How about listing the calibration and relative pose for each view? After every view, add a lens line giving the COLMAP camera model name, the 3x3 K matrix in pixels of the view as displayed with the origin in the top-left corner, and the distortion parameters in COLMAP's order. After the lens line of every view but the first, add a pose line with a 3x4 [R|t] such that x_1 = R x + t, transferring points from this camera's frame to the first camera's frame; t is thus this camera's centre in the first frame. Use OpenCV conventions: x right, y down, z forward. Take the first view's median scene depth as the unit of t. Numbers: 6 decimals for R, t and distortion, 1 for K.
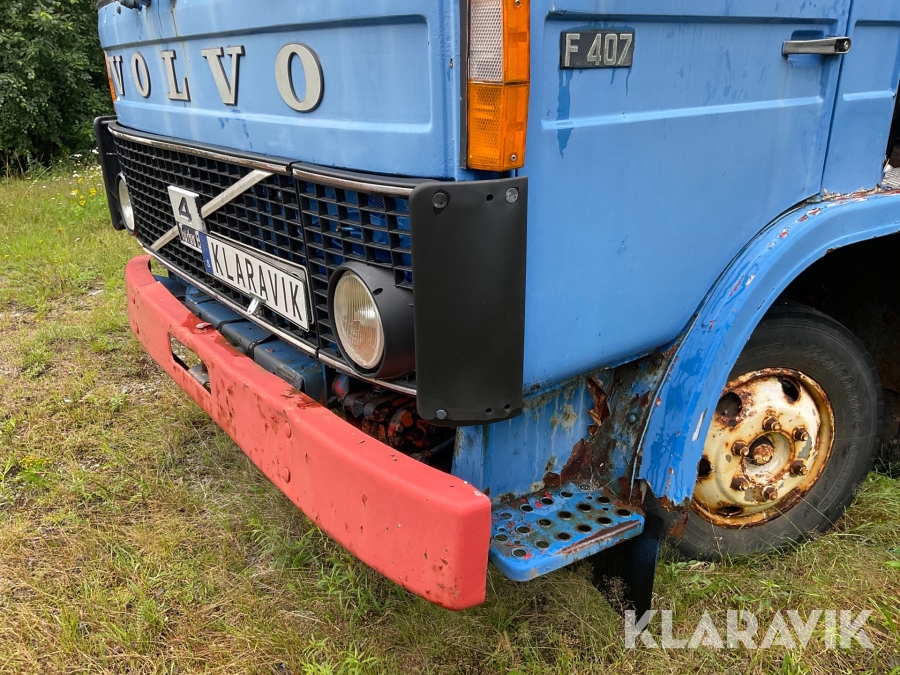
lens RADIAL K [[728.3, 0, 449.9], [0, 728.3, 324.6], [0, 0, 1]] dist [0.076949, -0.006921]
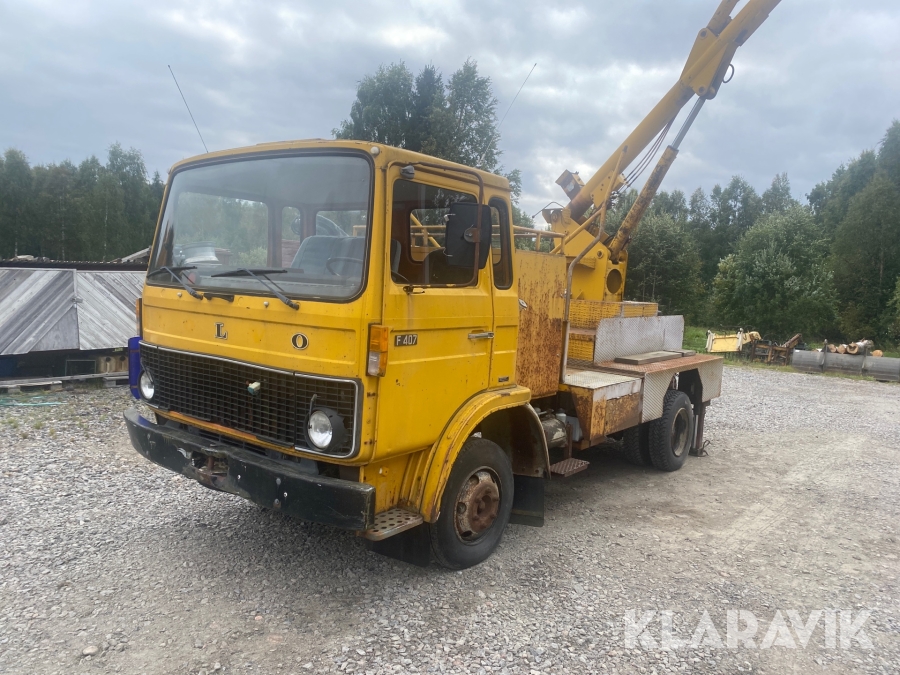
lens RADIAL K [[698.3, 0, 439.0], [0, 698.3, 335.1], [0, 0, 1]] dist [0.122364, -0.219227]
pose [[0.963869, 0.051536, 0.261345, -0.327718], [0.015392, 0.968692, -0.247789, 0.254470], [-0.265933, 0.242858, 0.932899, -1.340882]]
